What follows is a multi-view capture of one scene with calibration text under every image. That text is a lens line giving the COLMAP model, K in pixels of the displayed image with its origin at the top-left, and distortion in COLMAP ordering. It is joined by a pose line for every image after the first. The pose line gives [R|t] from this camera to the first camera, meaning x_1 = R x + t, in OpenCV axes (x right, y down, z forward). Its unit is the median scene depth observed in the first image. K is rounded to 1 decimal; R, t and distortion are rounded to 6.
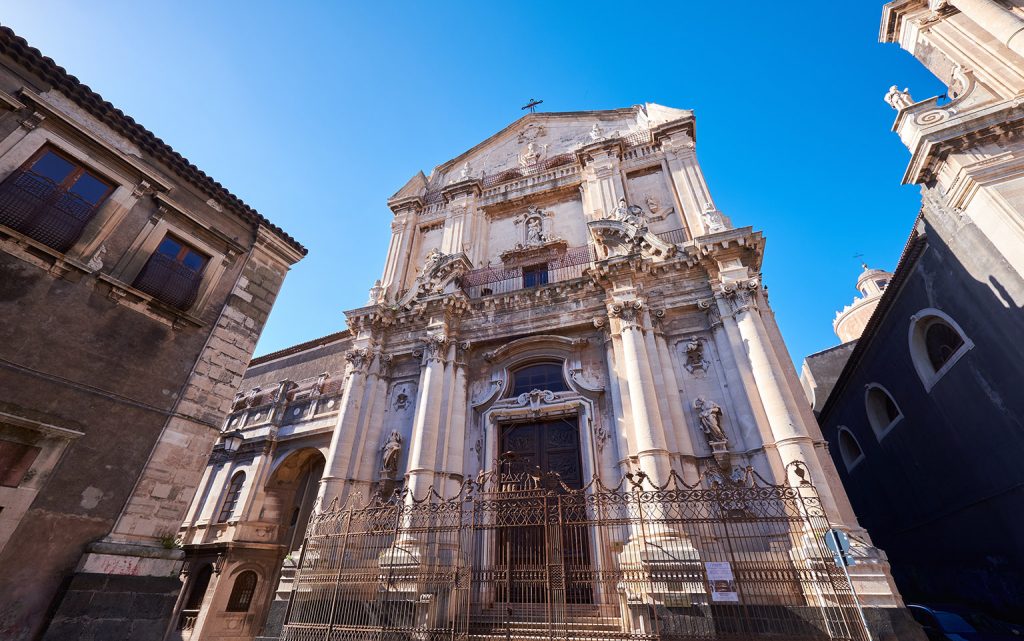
lens RADIAL K [[416.7, 0, 511.7], [0, 416.7, 320.2], [0, 0, 1]] dist [0.001867, 0.000282]
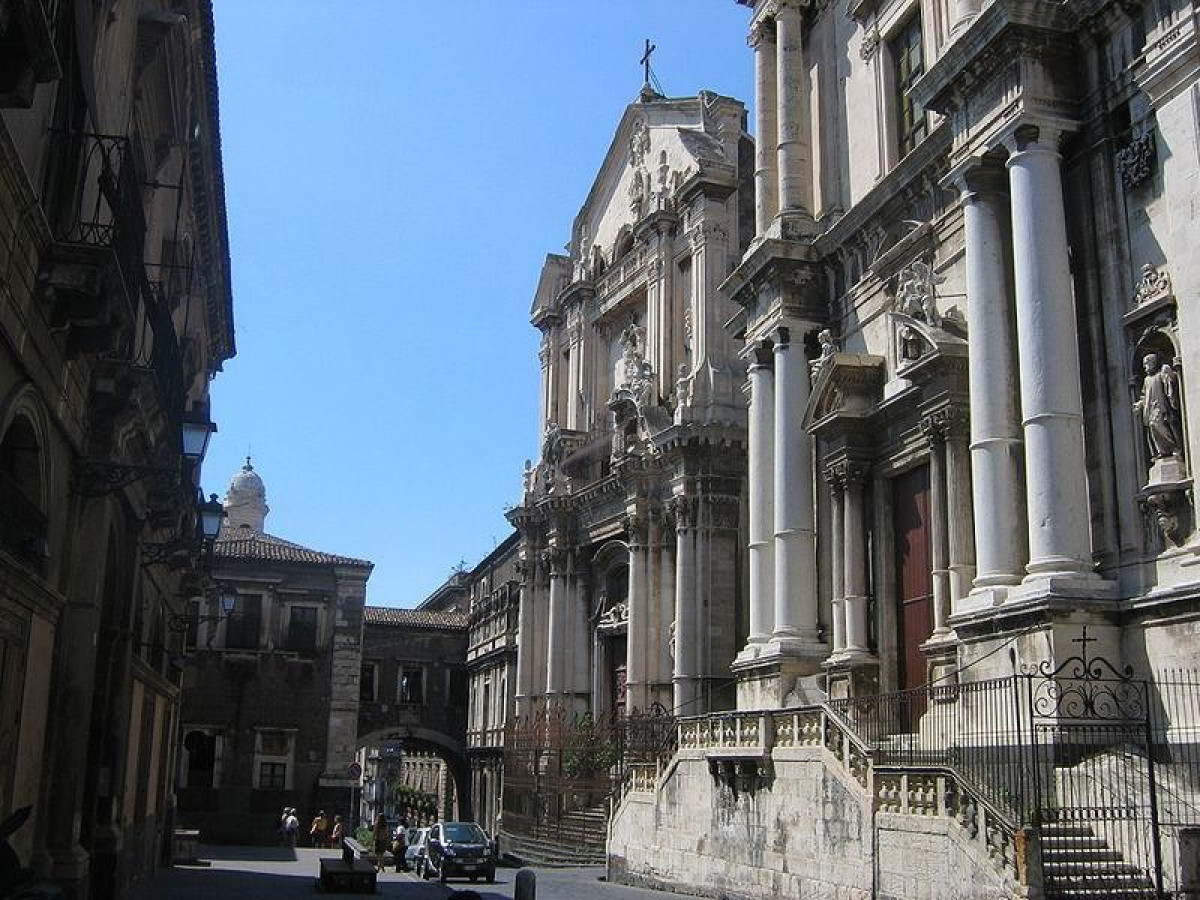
lens RADIAL K [[1350.1, 0, 600.4], [0, 1350.1, 450.8], [0, 0, 1]] dist [-0.009112, 0.000000]
pose [[0.651739, -0.176480, -0.737625, 4.087076], [0.416883, 0.895817, 0.154015, -1.092199], [0.633596, -0.407881, 0.657410, -1.514102]]
